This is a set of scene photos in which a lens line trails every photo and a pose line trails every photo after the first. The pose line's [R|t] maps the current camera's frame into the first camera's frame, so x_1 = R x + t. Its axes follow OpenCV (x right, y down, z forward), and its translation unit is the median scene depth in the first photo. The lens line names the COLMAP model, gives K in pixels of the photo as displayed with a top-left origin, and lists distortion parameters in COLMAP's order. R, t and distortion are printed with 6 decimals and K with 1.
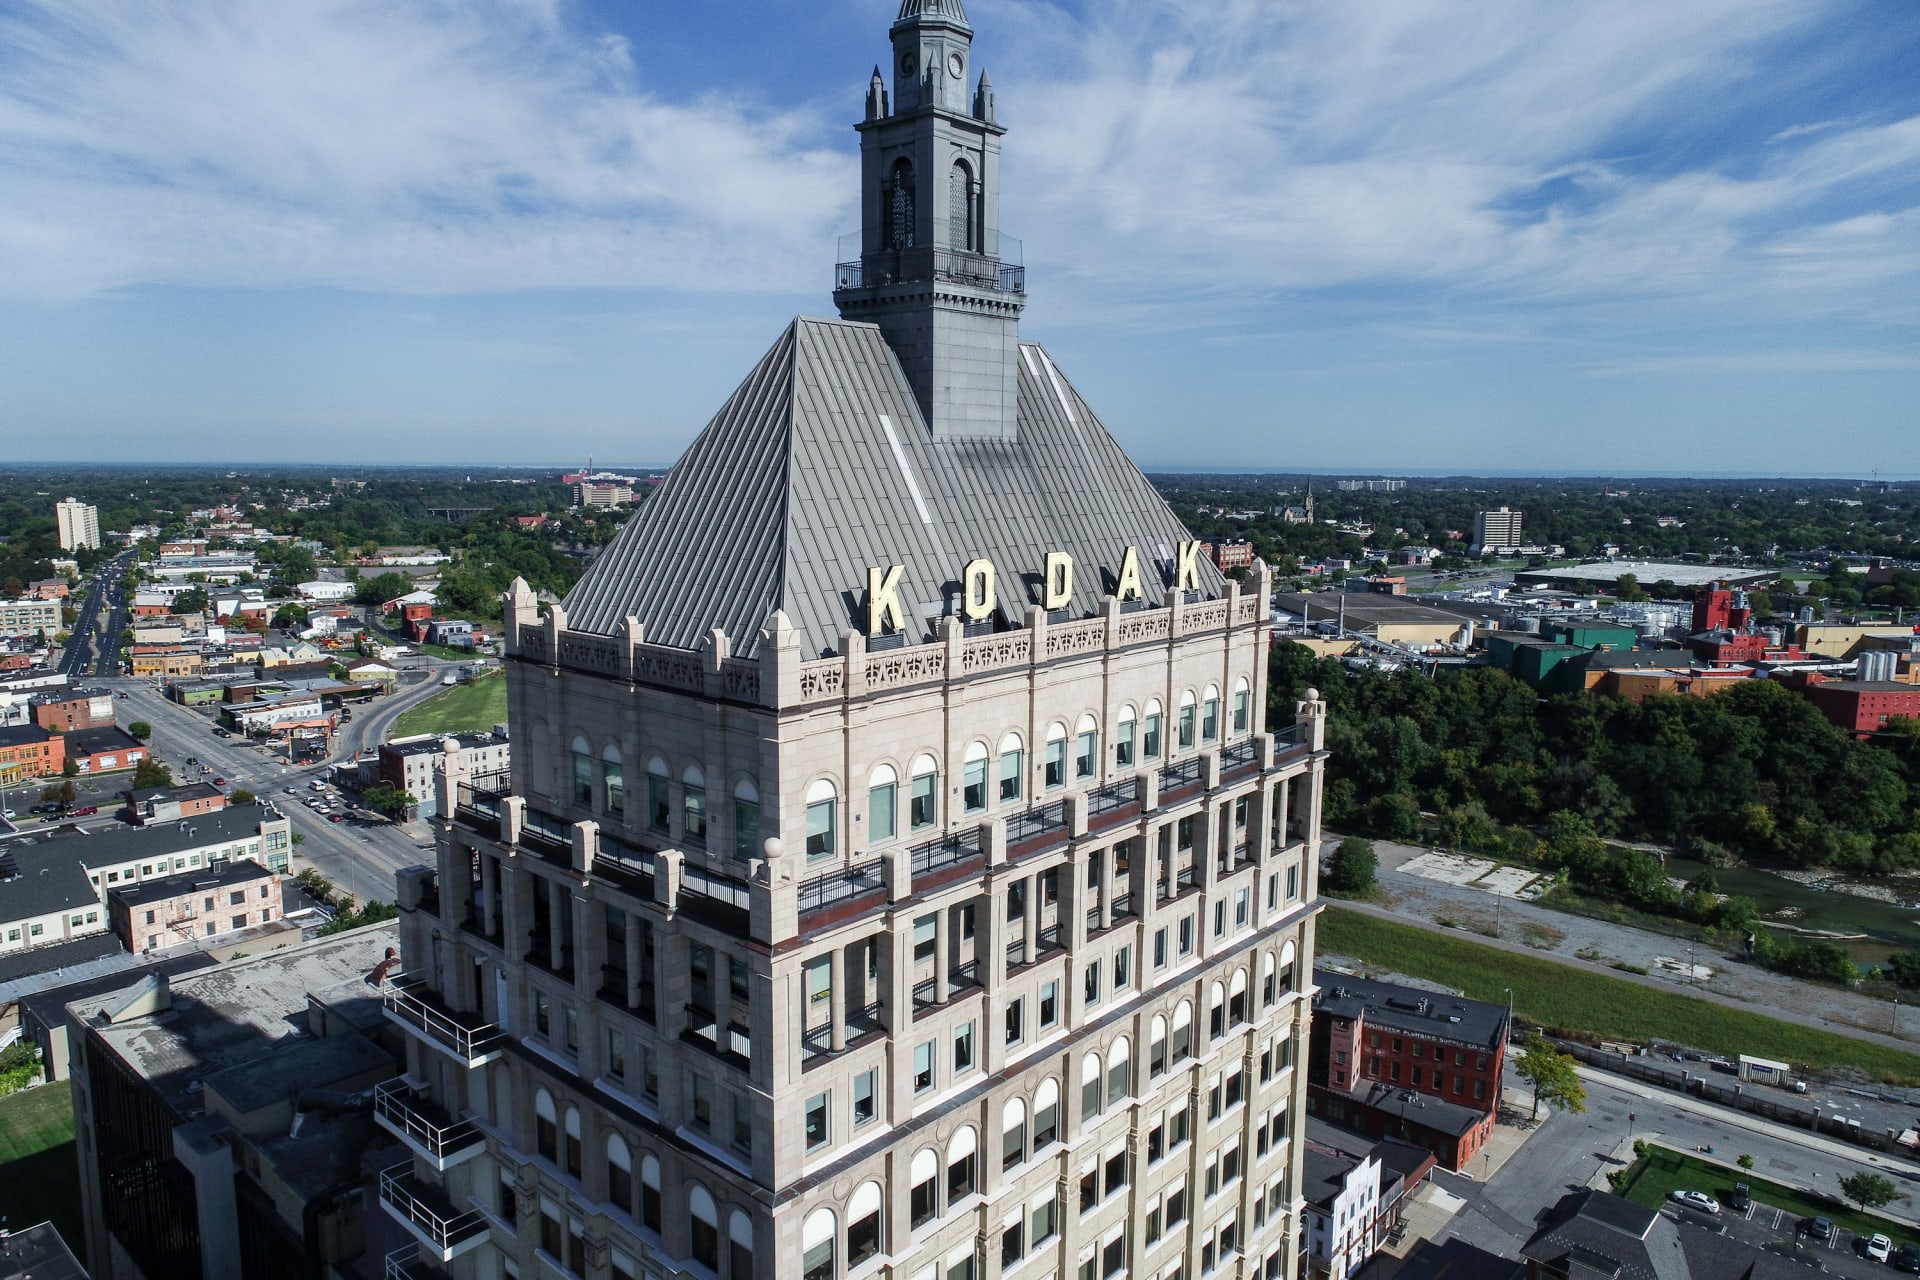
lens RADIAL K [[1313.0, 0, 980.9], [0, 1313.0, 636.8], [0, 0, 1]] dist [-0.001863, -0.003757]
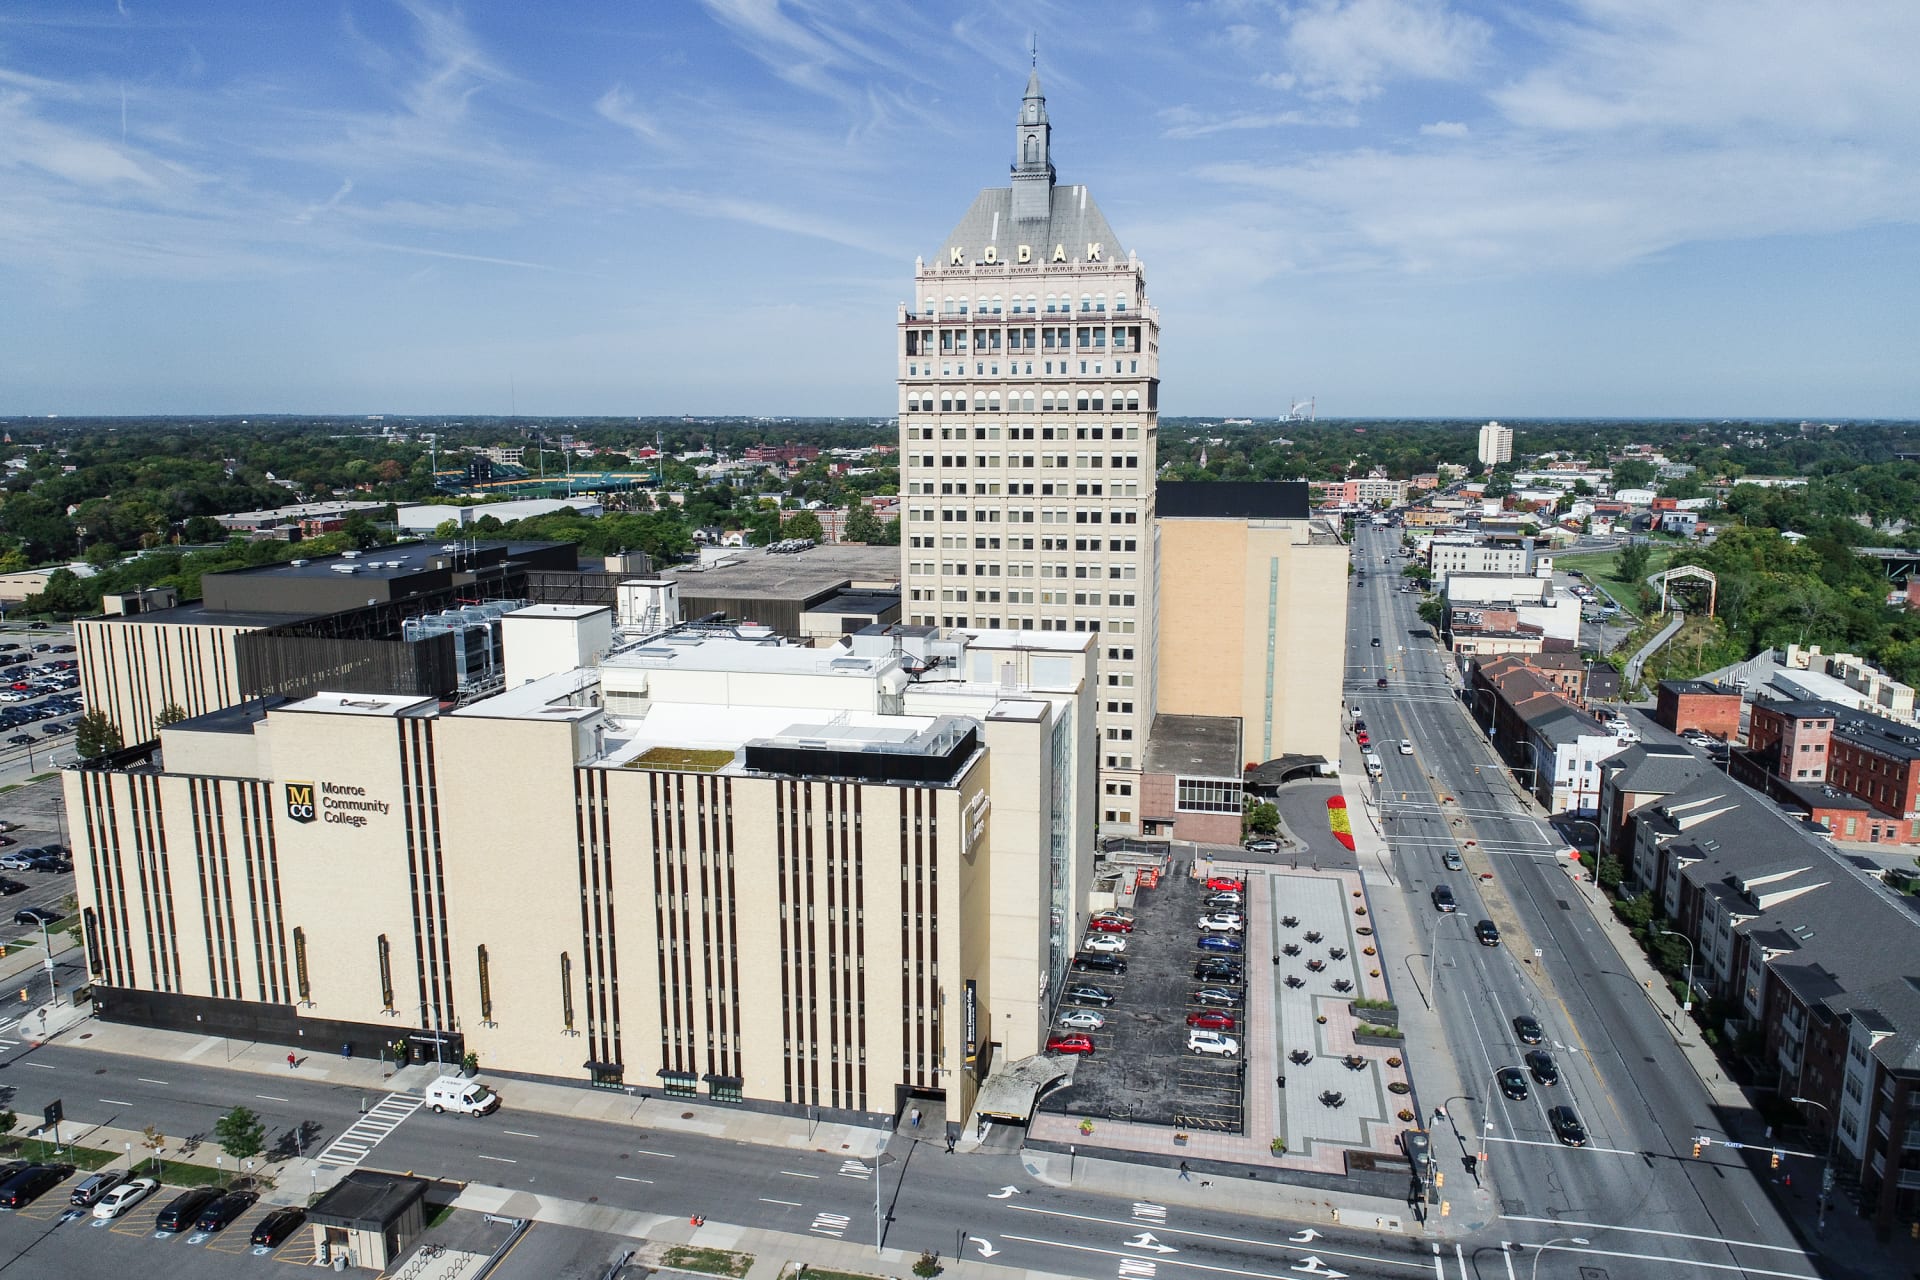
lens RADIAL K [[1313.0, 0, 980.9], [0, 1313.0, 636.8], [0, 0, 1]] dist [-0.001863, -0.003757]
pose [[0.486125, 0.139148, -0.862740, 0.221093], [-0.114213, 0.988890, 0.095140, 0.045182], [0.866394, 0.052286, 0.496617, -0.054974]]
